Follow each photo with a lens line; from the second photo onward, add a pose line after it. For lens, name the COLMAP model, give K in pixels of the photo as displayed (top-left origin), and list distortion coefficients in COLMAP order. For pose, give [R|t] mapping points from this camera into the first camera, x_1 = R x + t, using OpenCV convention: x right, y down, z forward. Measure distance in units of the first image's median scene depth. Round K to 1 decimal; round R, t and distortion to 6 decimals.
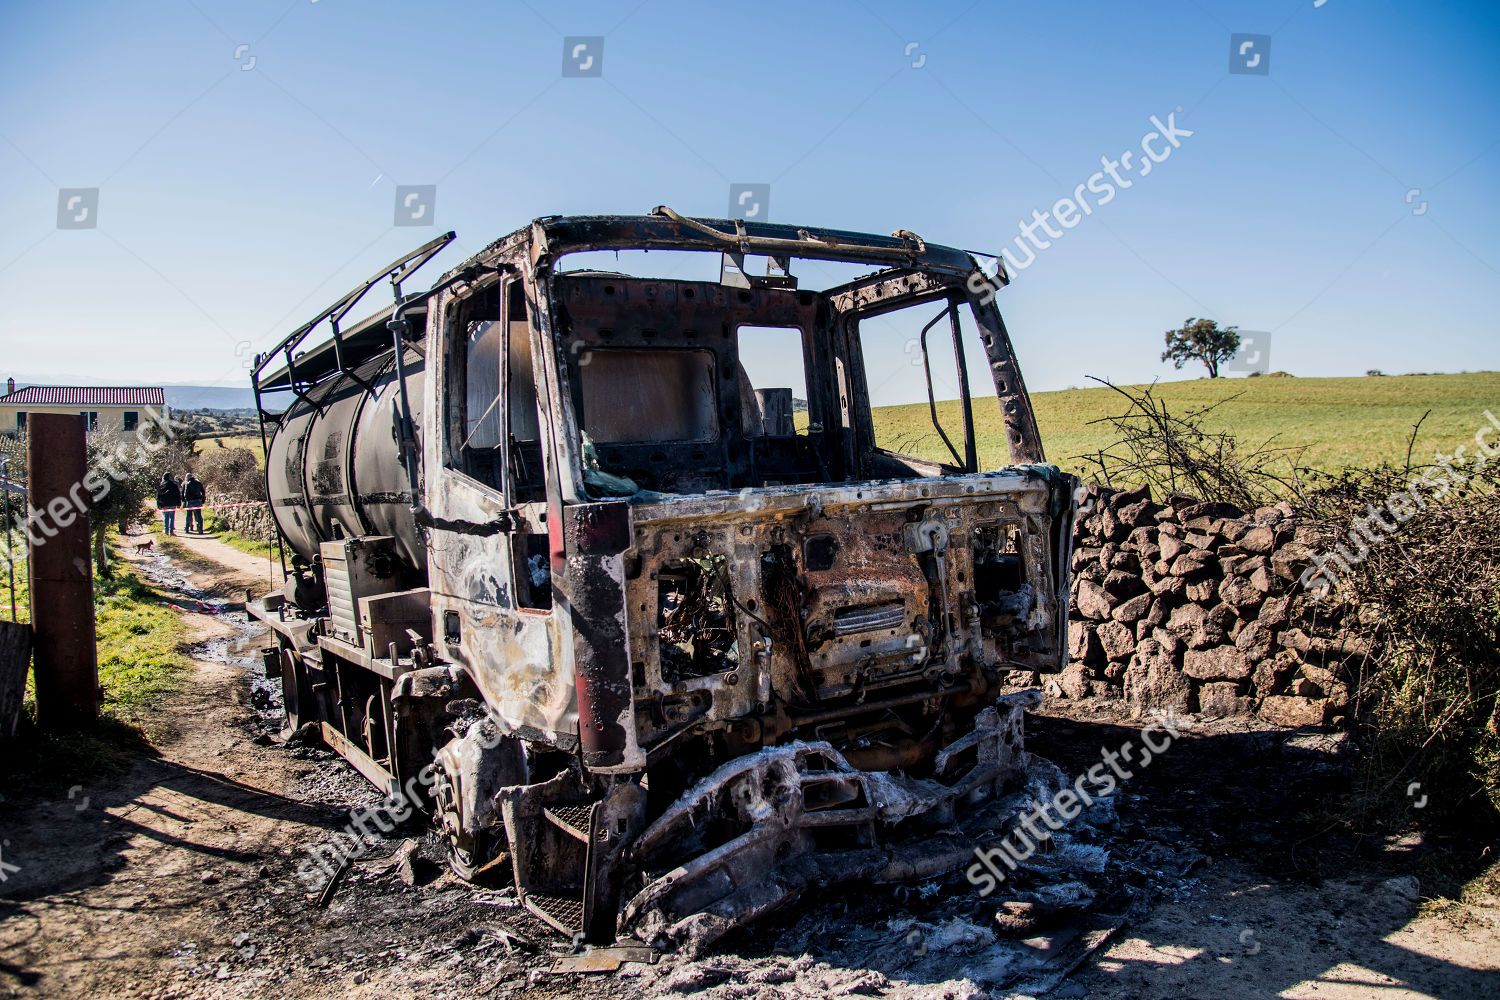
lens RADIAL K [[1152.6, 0, 748.8], [0, 1152.6, 469.2], [0, 0, 1]] dist [-0.127302, 0.062285]
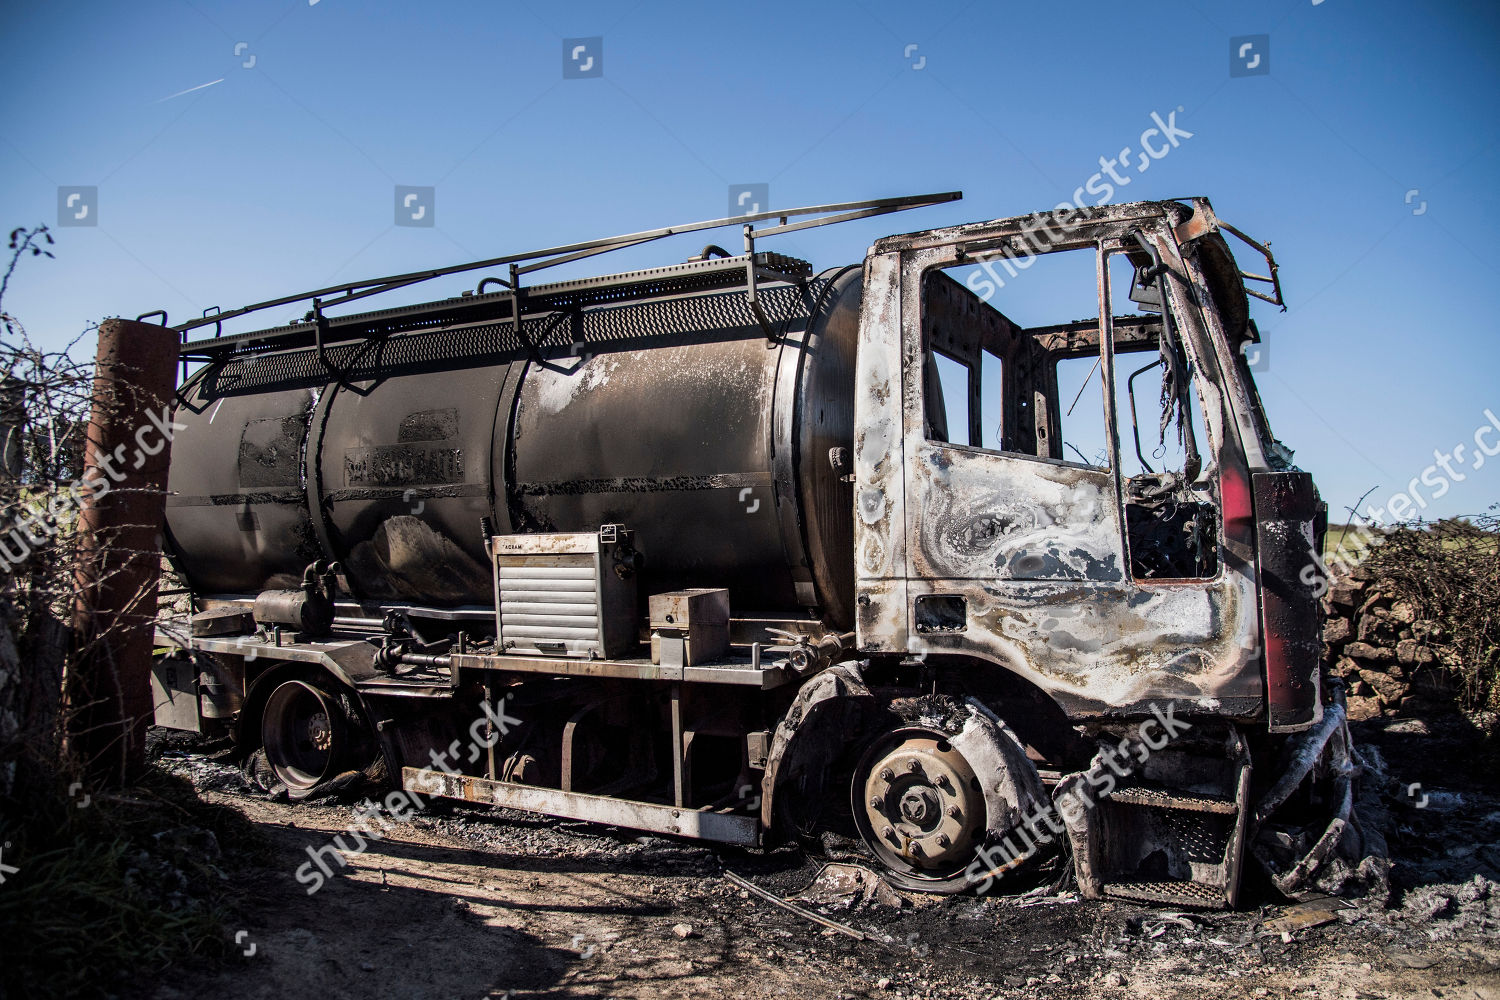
lens RADIAL K [[1112.0, 0, 753.2], [0, 1112.0, 498.7], [0, 0, 1]] dist [-0.134339, 0.085467]
pose [[0.869219, 0.081587, 0.487649, -0.869895], [-0.050097, 0.995749, -0.077299, 0.129404], [-0.491882, 0.042760, 0.869611, 0.315253]]
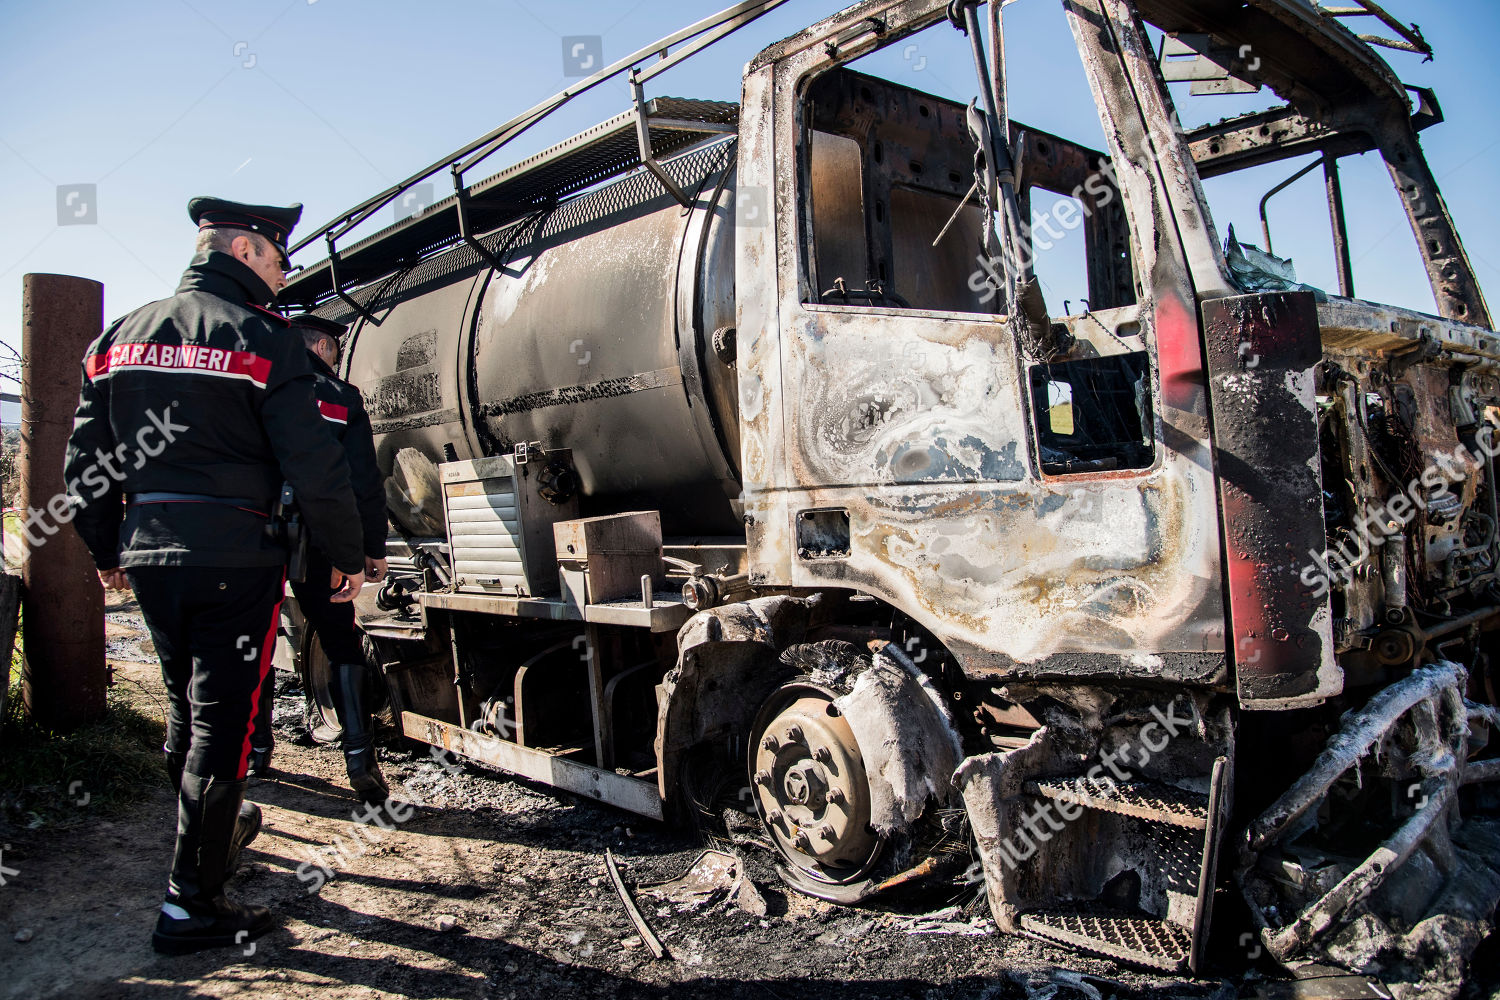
lens RADIAL K [[1133.6, 0, 697.6], [0, 1133.6, 492.4], [0, 0, 1]] dist [-0.125658, 0.074869]
pose [[0.990517, 0.009929, 0.137029, -0.448677], [-0.009094, 0.999936, -0.006717, 0.125243], [-0.137087, 0.005407, 0.990544, 0.353882]]
